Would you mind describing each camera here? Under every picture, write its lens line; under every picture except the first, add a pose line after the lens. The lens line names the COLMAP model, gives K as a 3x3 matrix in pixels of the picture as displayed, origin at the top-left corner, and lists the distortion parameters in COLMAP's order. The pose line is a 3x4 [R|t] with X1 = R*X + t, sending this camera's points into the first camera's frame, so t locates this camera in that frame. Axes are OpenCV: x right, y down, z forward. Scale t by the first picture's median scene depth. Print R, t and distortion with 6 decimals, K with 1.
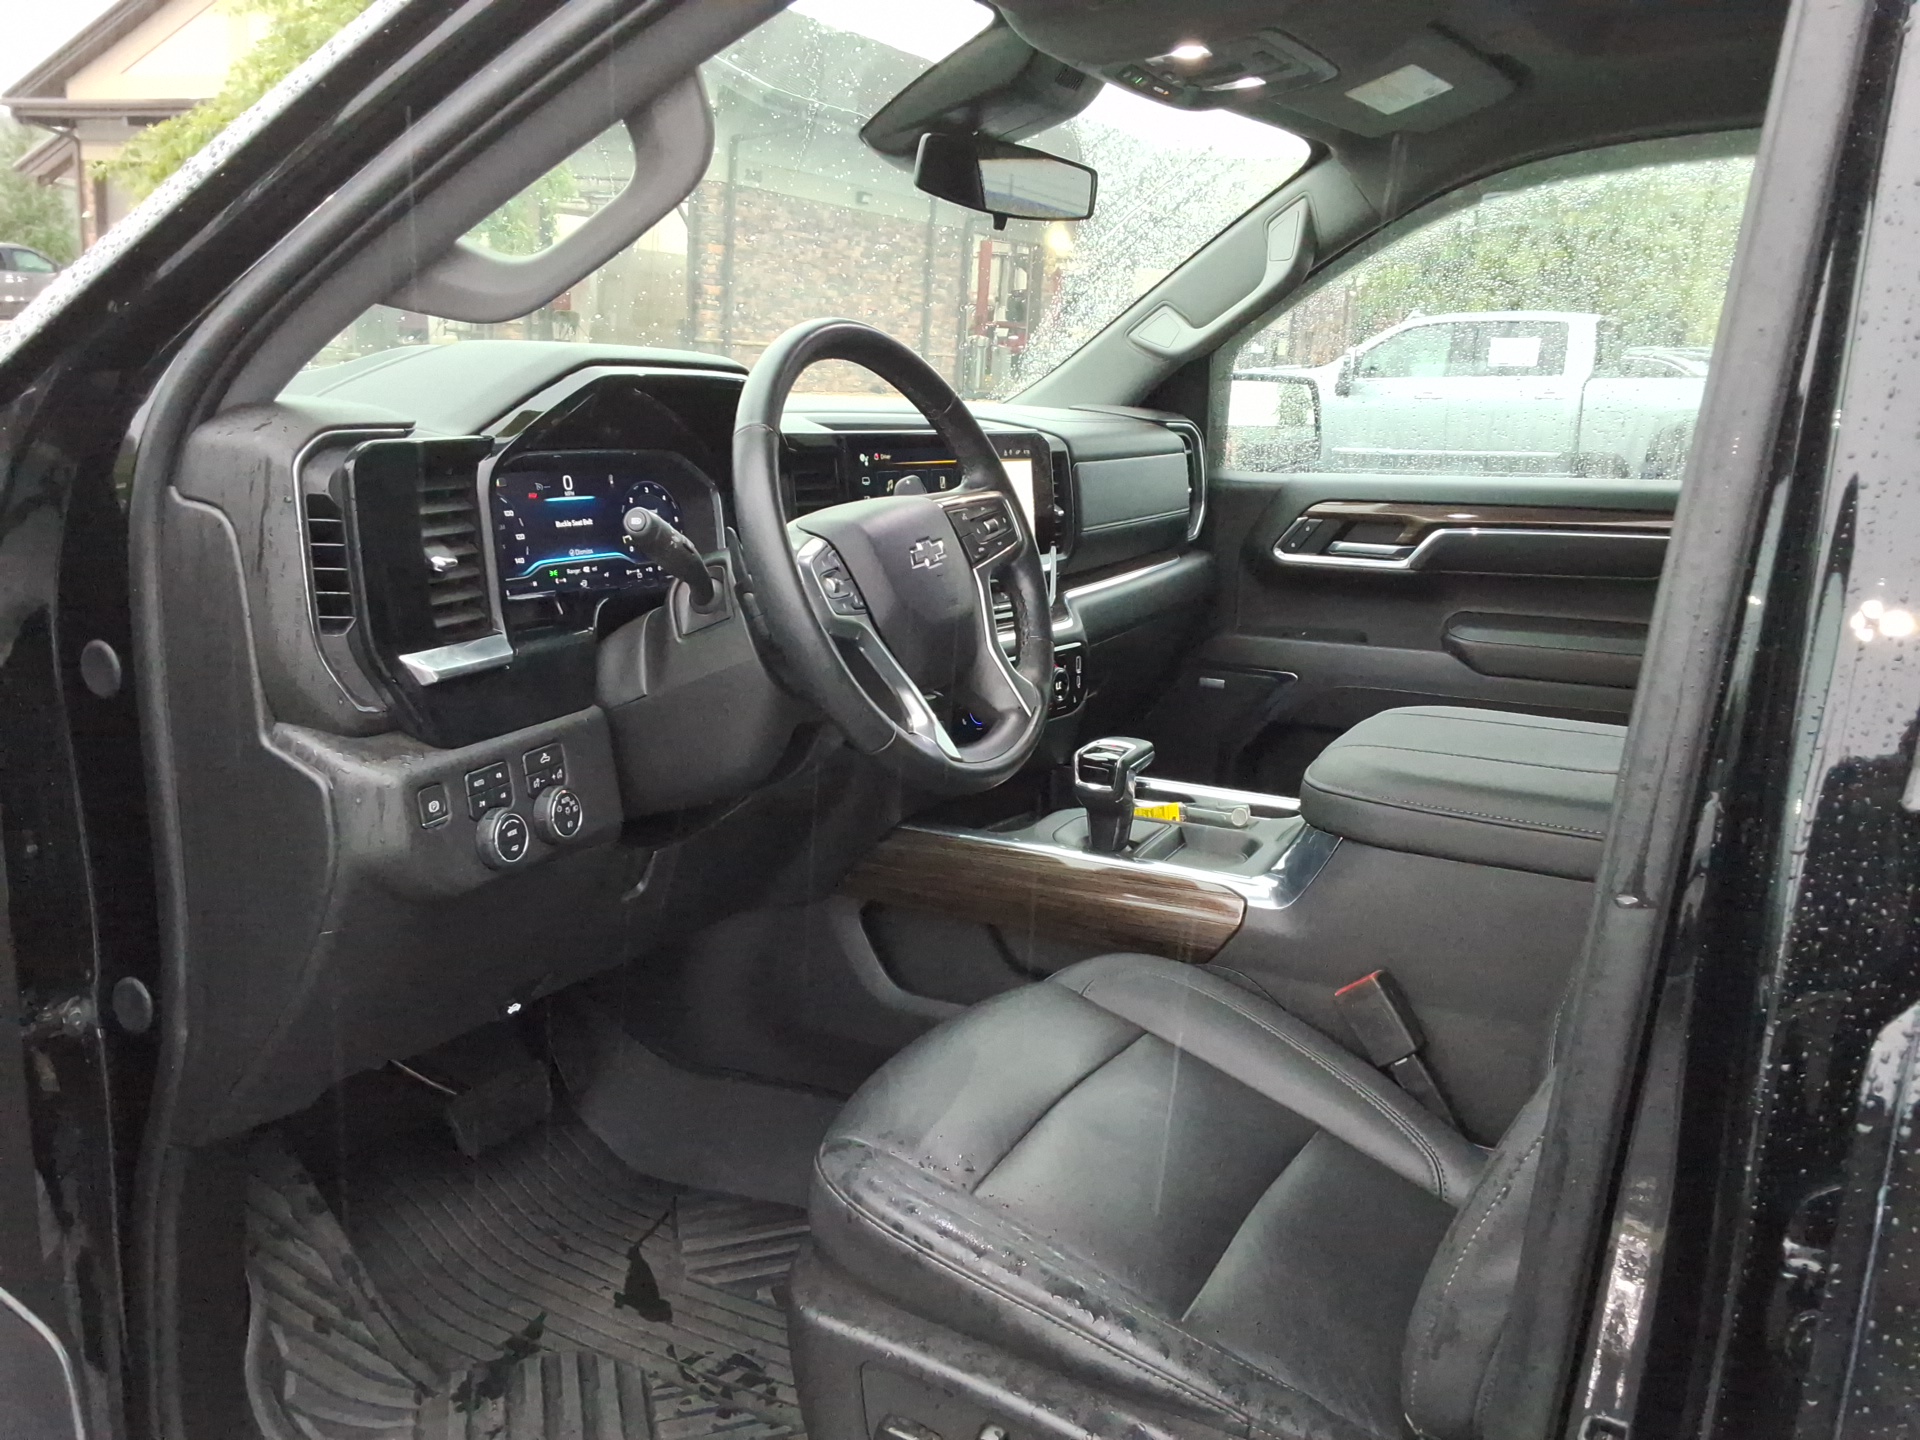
lens RADIAL K [[1527.1, 0, 972.2], [0, 1527.1, 712.8], [0, 0, 1]] dist [0.121857, -0.184044]
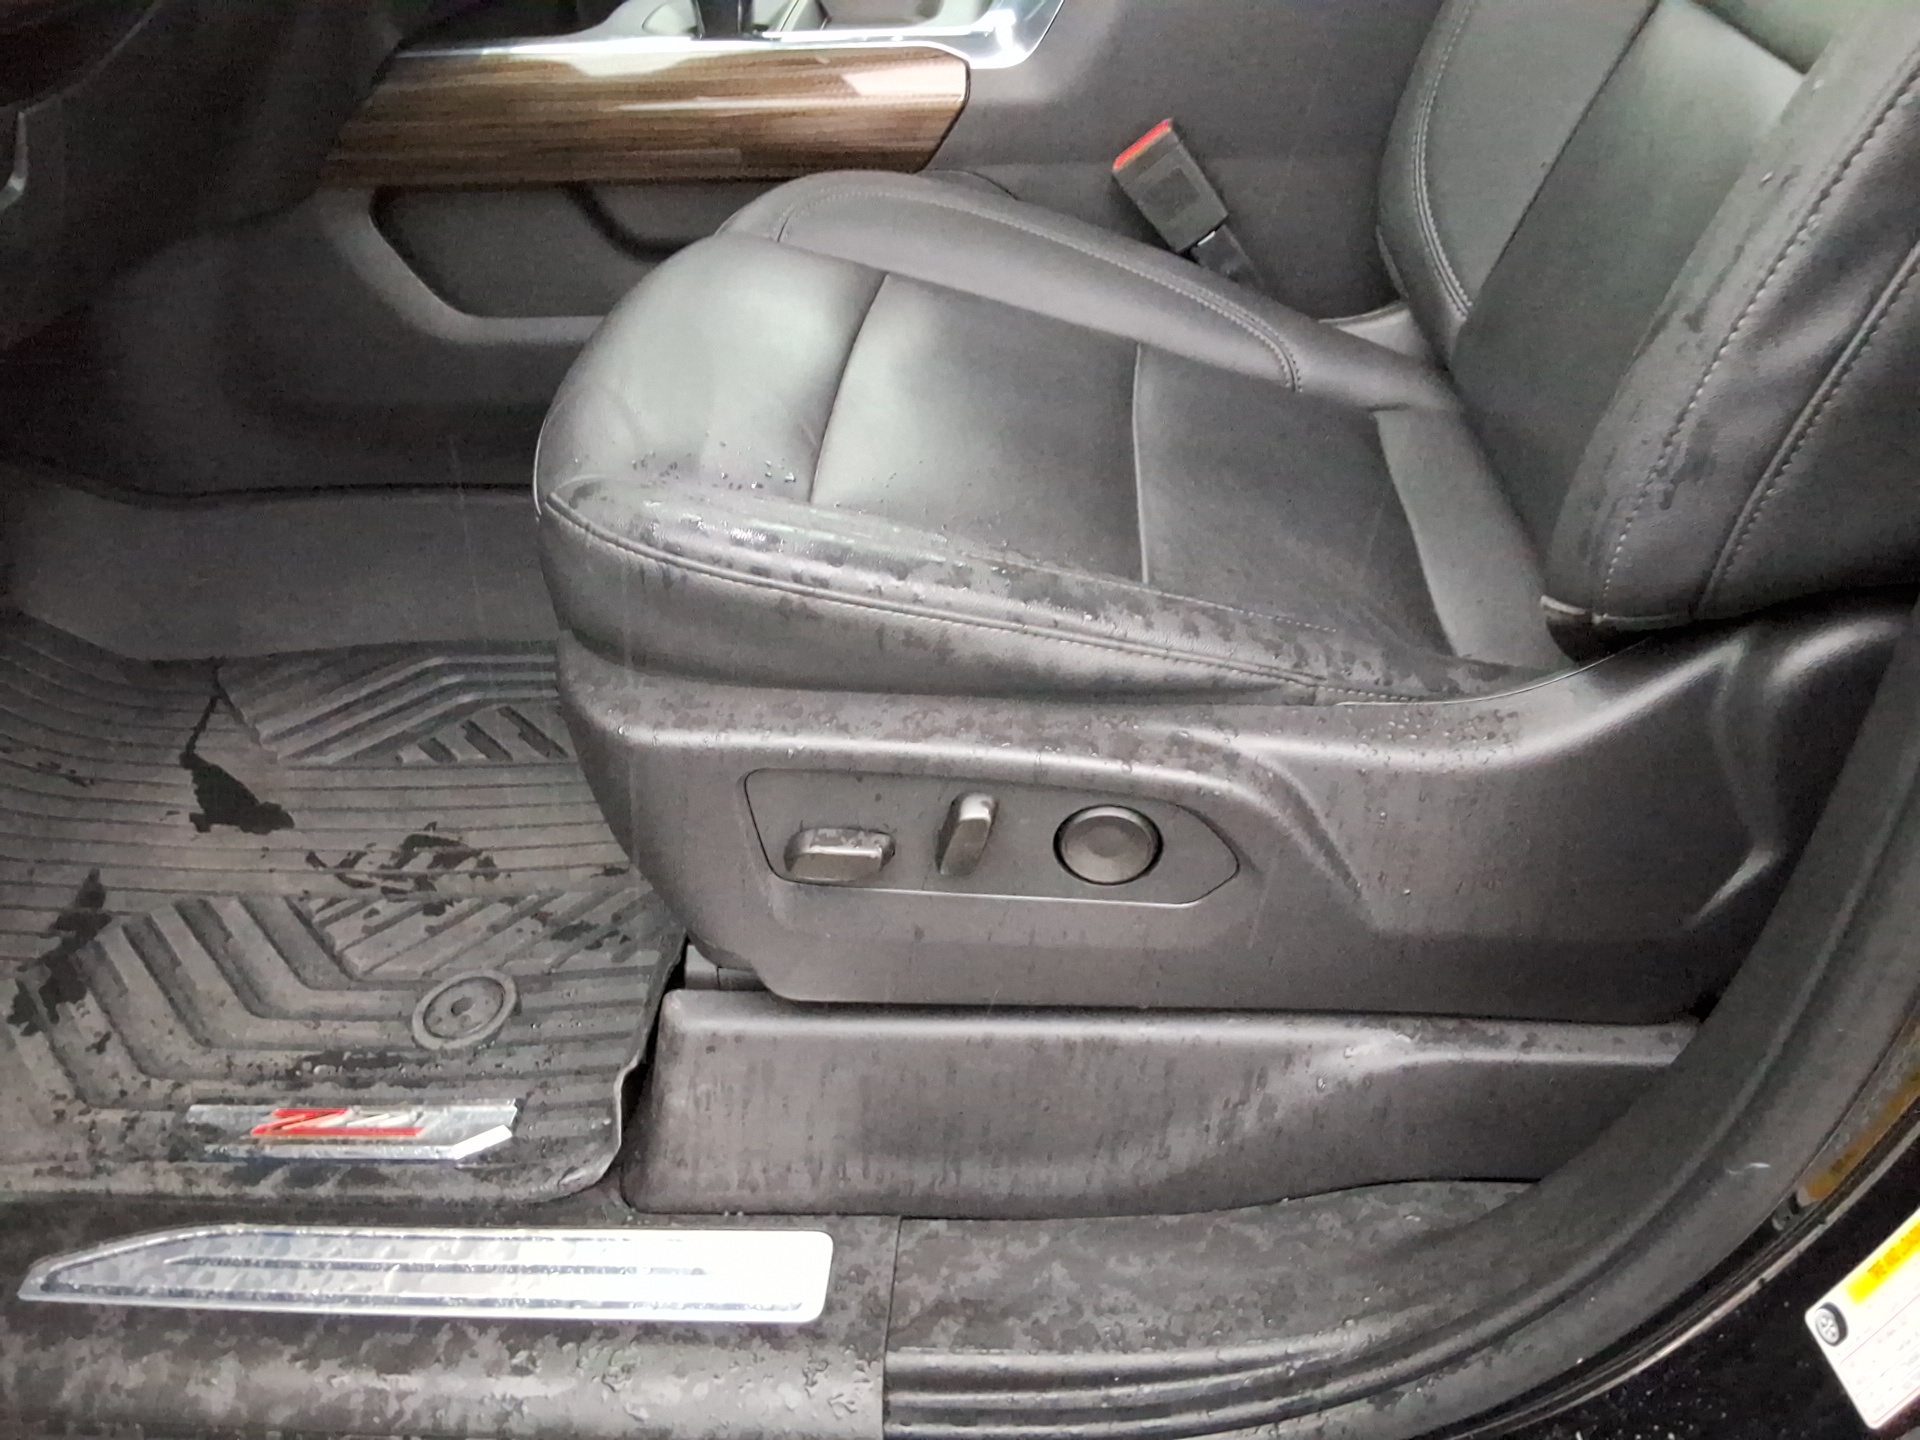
lens RADIAL K [[1545.0, 0, 960.2], [0, 1545.0, 697.2], [0, 0, 1]] dist [0.129565, -0.202746]
pose [[0.907037, -0.278715, 0.315598, -0.139458], [0.139646, 0.906256, 0.398997, 0.103945], [-0.397219, -0.317833, 0.860929, 0.305139]]
